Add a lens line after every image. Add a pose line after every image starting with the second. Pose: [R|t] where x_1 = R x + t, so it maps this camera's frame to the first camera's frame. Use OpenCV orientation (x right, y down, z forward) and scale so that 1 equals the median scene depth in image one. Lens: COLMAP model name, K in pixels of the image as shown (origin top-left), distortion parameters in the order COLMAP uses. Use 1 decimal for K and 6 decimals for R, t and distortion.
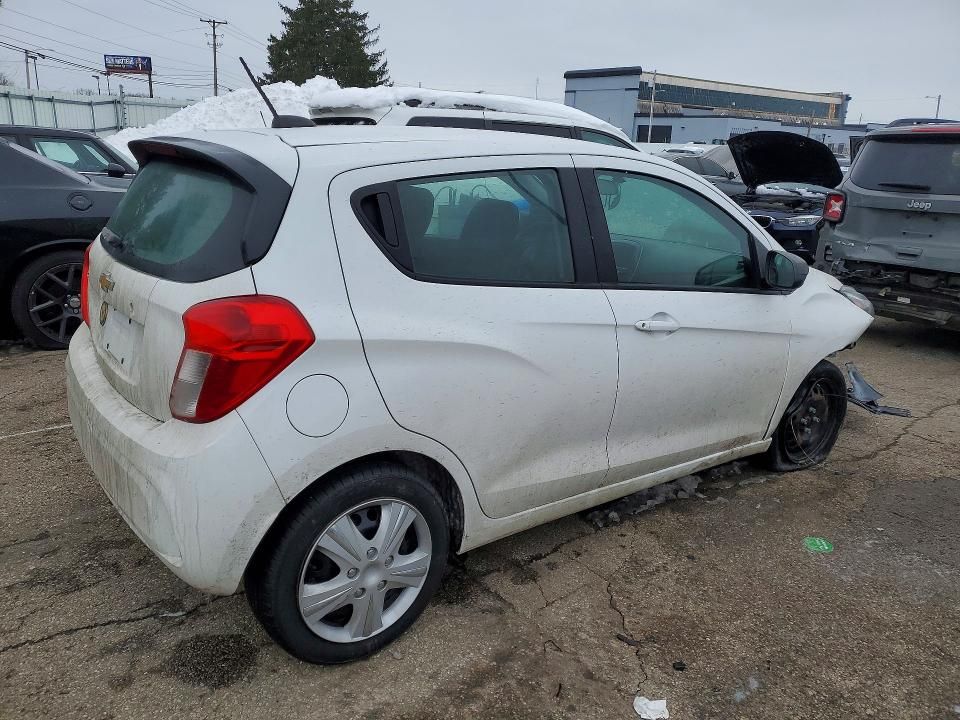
lens RADIAL K [[774.3, 0, 482.0], [0, 774.3, 362.3], [0, 0, 1]] dist [0.033574, -0.004715]
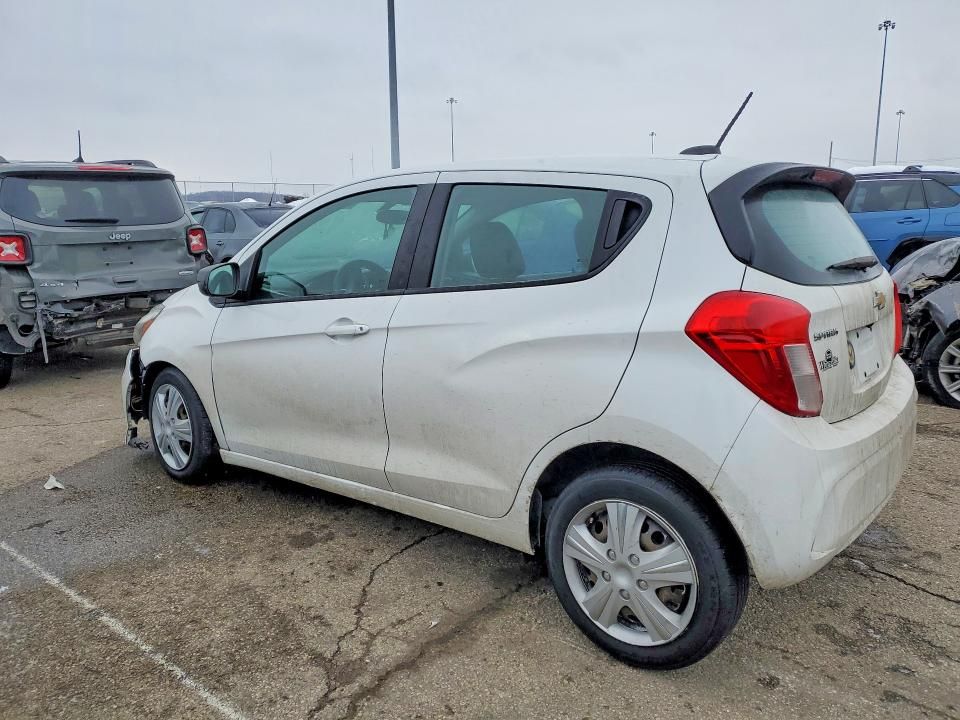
lens RADIAL K [[774.3, 0, 476.7], [0, 774.3, 357.4], [0, 0, 1]] dist [0.033574, -0.004715]
pose [[-0.275620, -0.209991, 0.938050, -0.728234], [0.260079, 0.923162, 0.283075, -0.260509], [-0.925415, 0.321988, -0.199827, 0.947128]]
